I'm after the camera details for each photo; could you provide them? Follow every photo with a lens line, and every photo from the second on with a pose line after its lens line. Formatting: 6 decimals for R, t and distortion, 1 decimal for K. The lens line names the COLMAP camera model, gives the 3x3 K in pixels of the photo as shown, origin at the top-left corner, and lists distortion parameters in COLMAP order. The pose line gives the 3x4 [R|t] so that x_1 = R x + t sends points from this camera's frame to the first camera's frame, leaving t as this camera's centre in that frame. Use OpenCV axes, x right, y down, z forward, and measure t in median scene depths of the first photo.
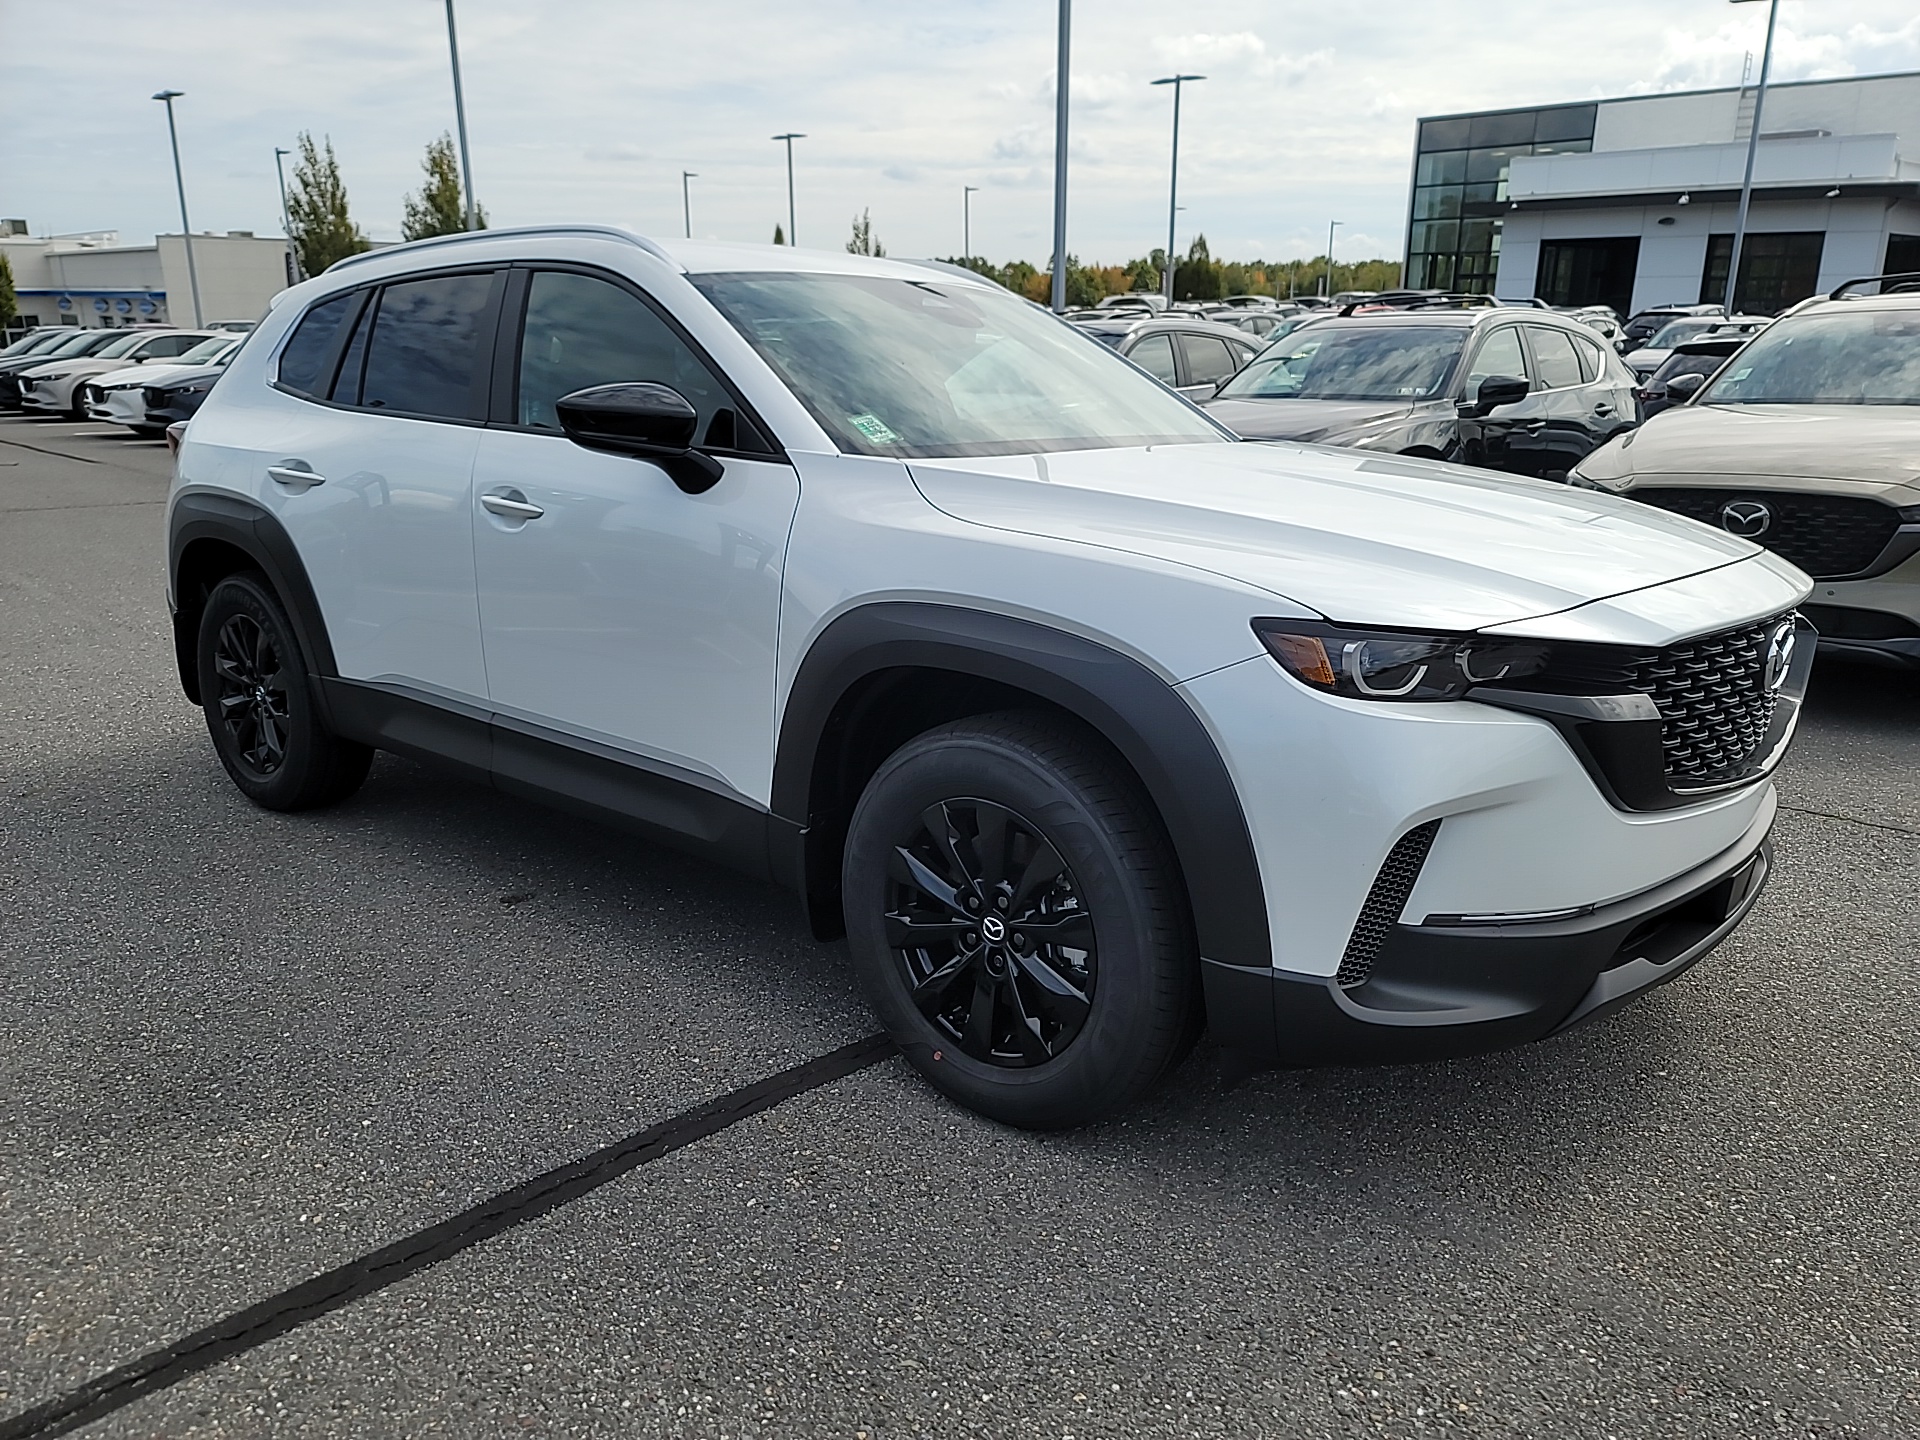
lens RADIAL K [[1399.9, 0, 959.3], [0, 1399.9, 721.1], [0, 0, 1]] dist [0.037265, -0.037923]
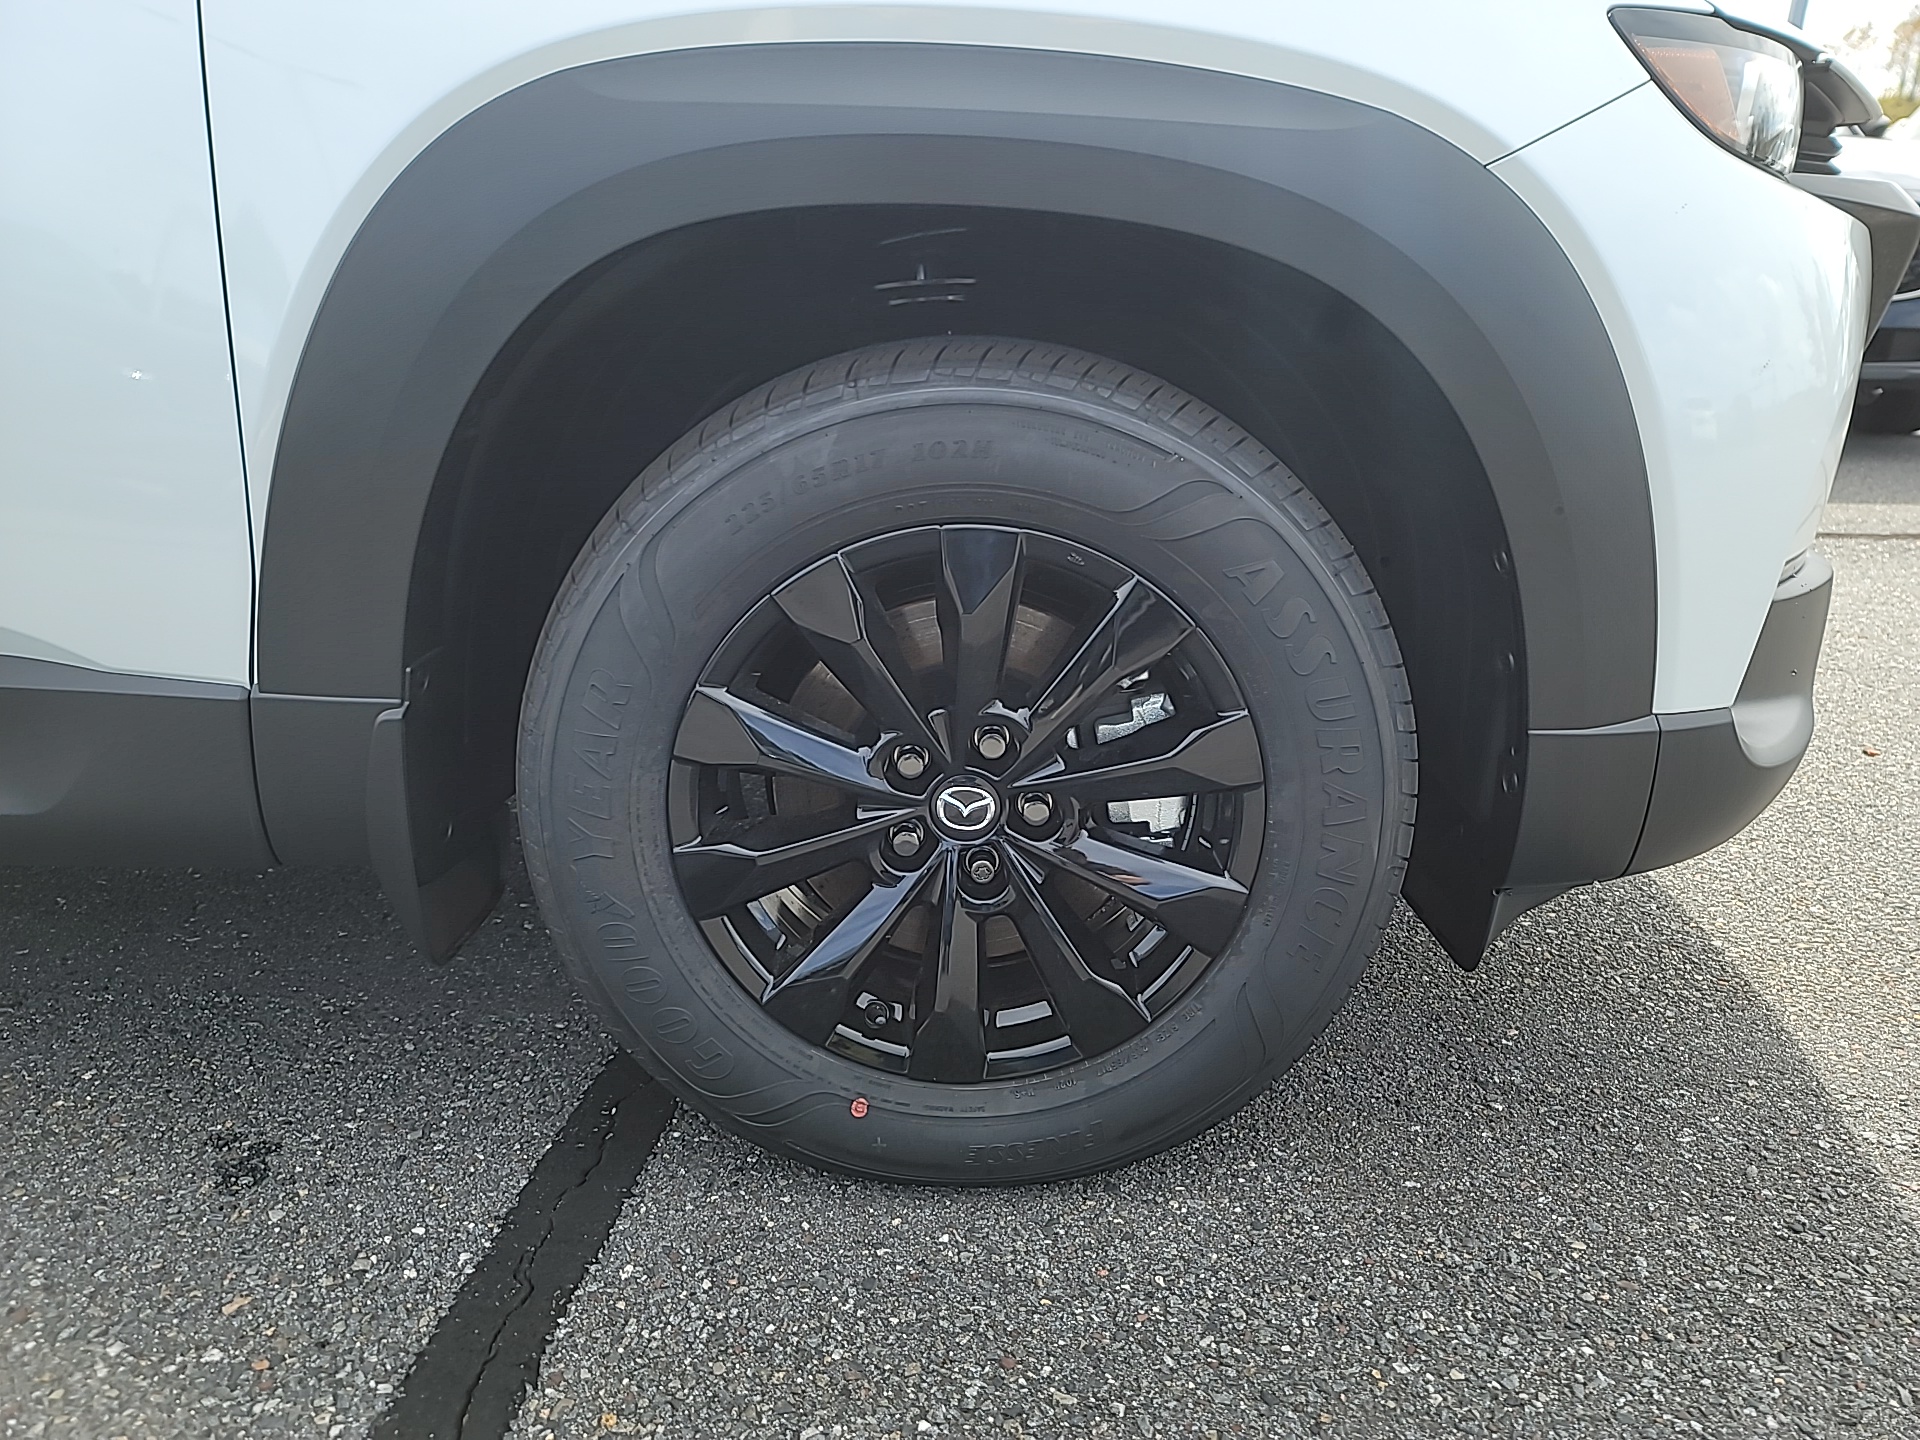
lens RADIAL K [[1426.4, 0, 962.4], [0, 1426.4, 727.4], [0, 0, 1]] dist [0.015103, -0.008835]
pose [[0.760282, -0.217210, 0.612202, -0.264804], [0.155475, 0.975893, 0.153166, 0.048708], [-0.630713, -0.021267, 0.775725, 0.636304]]
